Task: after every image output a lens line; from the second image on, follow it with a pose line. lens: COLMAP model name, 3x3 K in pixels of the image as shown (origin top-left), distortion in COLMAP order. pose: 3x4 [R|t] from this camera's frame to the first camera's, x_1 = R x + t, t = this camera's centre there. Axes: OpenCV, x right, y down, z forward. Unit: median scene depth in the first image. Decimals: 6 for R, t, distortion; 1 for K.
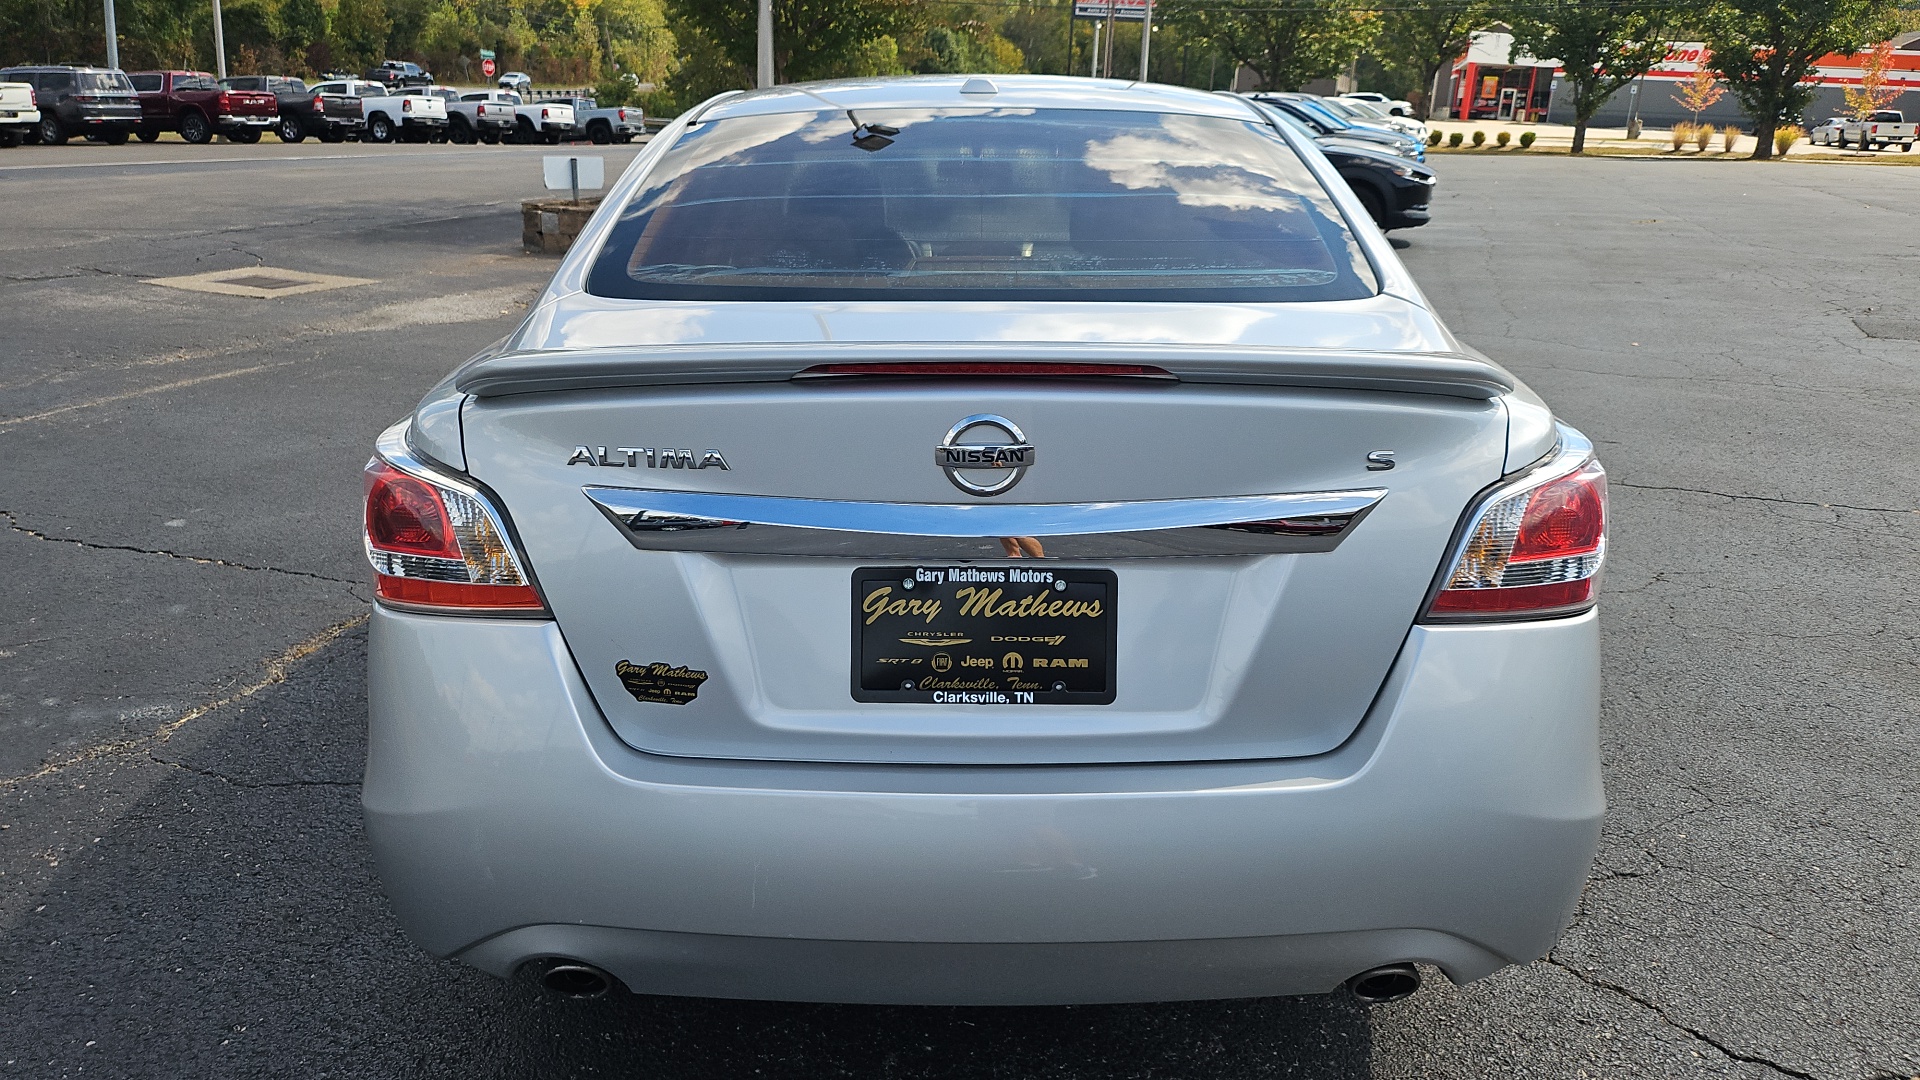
lens RADIAL K [[1407.7, 0, 966.3], [0, 1407.7, 529.5], [0, 0, 1]] dist [-0.000462, -0.035784]
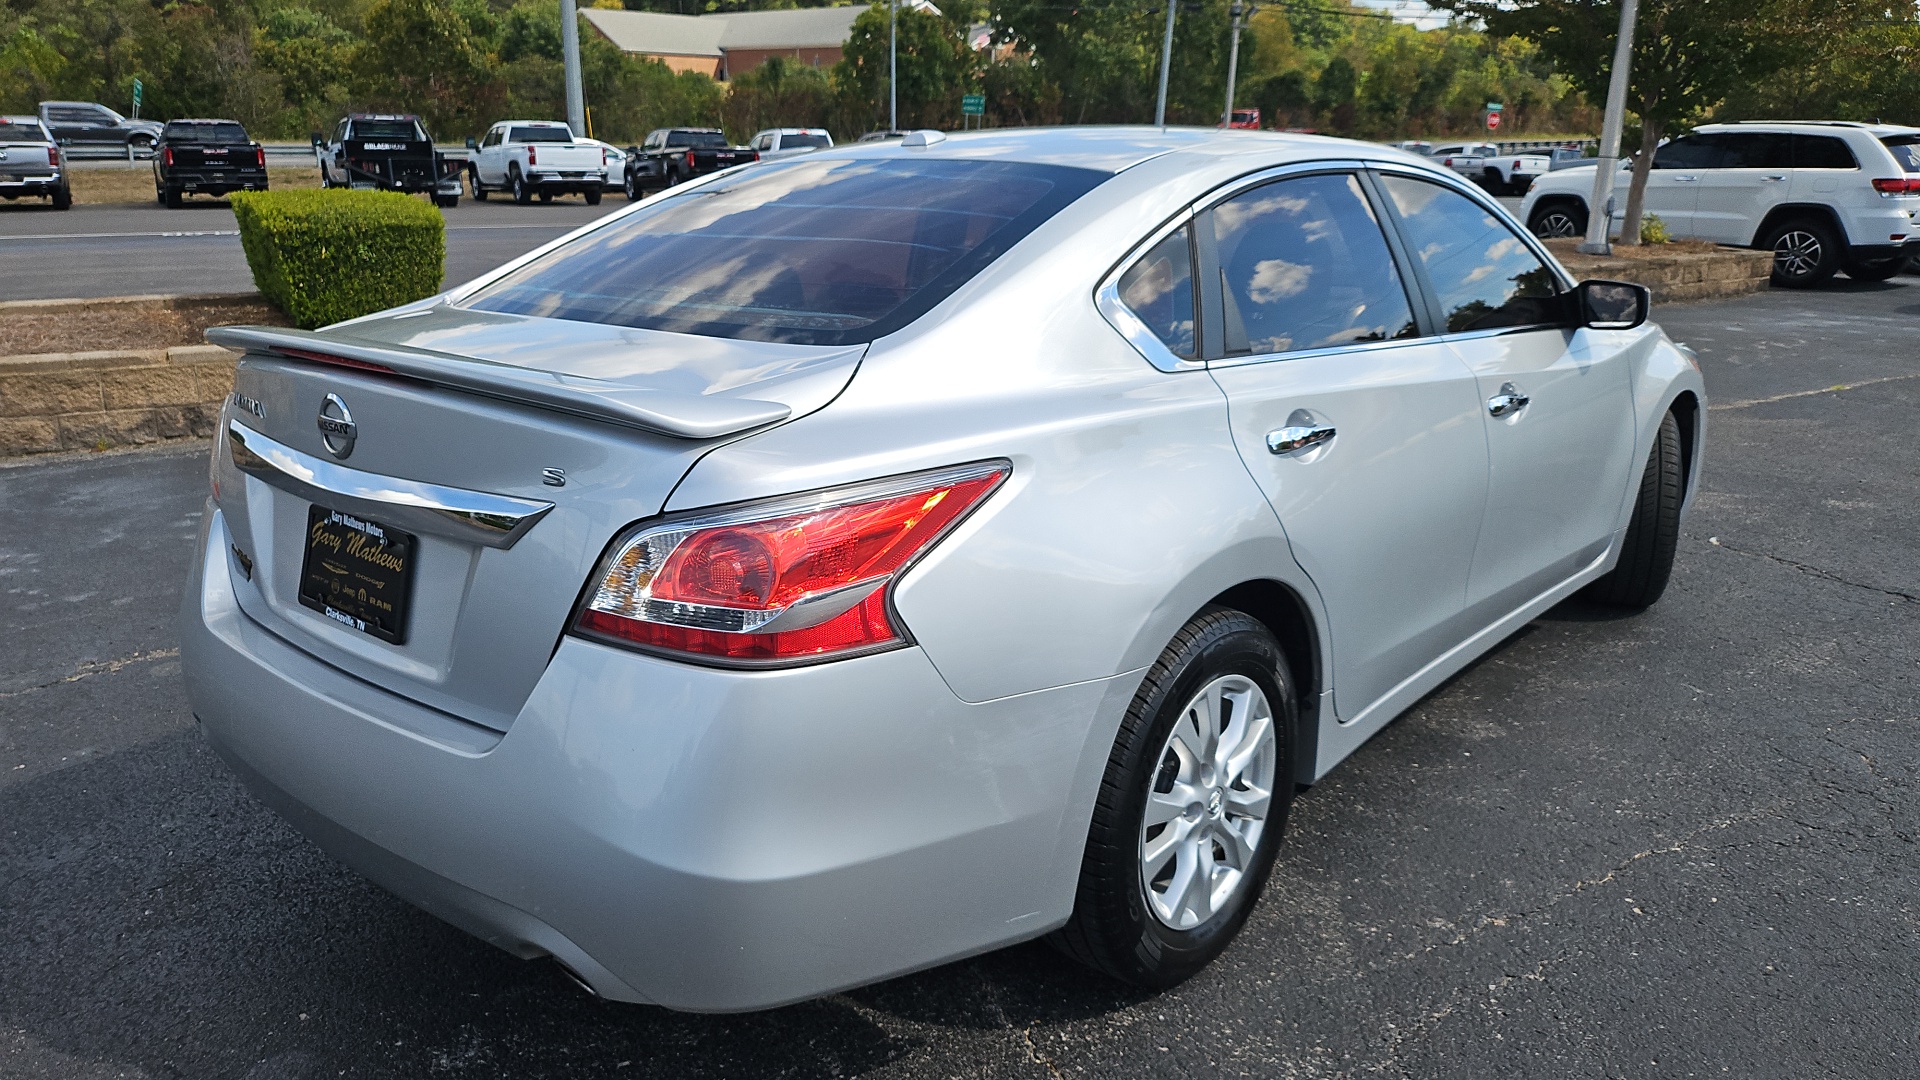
lens RADIAL K [[1357.7, 0, 953.4], [0, 1357.7, 528.5], [0, 0, 1]] dist [0.083994, -0.093084]
pose [[0.745747, 0.154705, -0.648018, 0.079844], [-0.174938, 0.984006, 0.033597, -0.006447], [0.642852, 0.088309, 0.760883, 0.026882]]
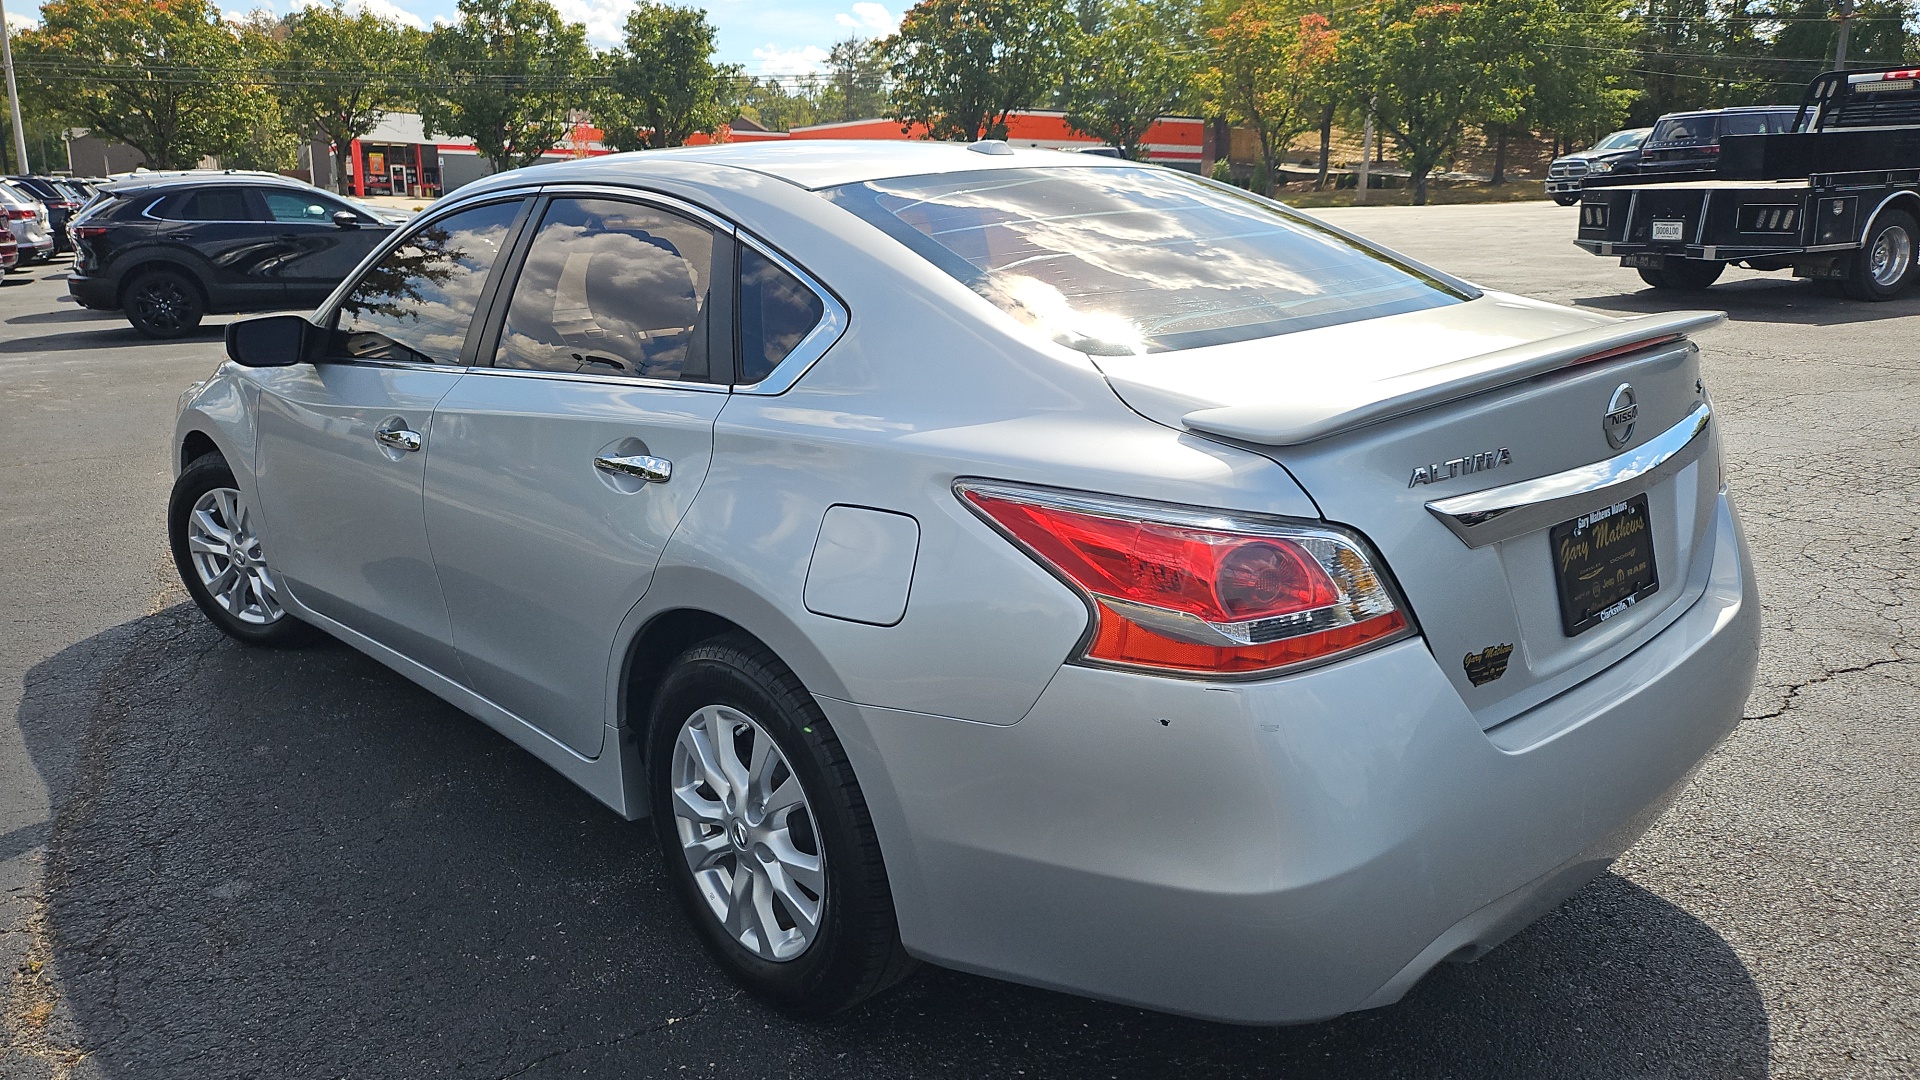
lens RADIAL K [[1357.7, 0, 953.4], [0, 1357.7, 528.5], [0, 0, 1]] dist [0.083994, -0.093084]
pose [[0.700980, -0.190479, 0.687274, -0.083993], [0.222720, 0.973944, 0.042769, -0.009317], [-0.677513, 0.123089, 0.725138, 0.032546]]
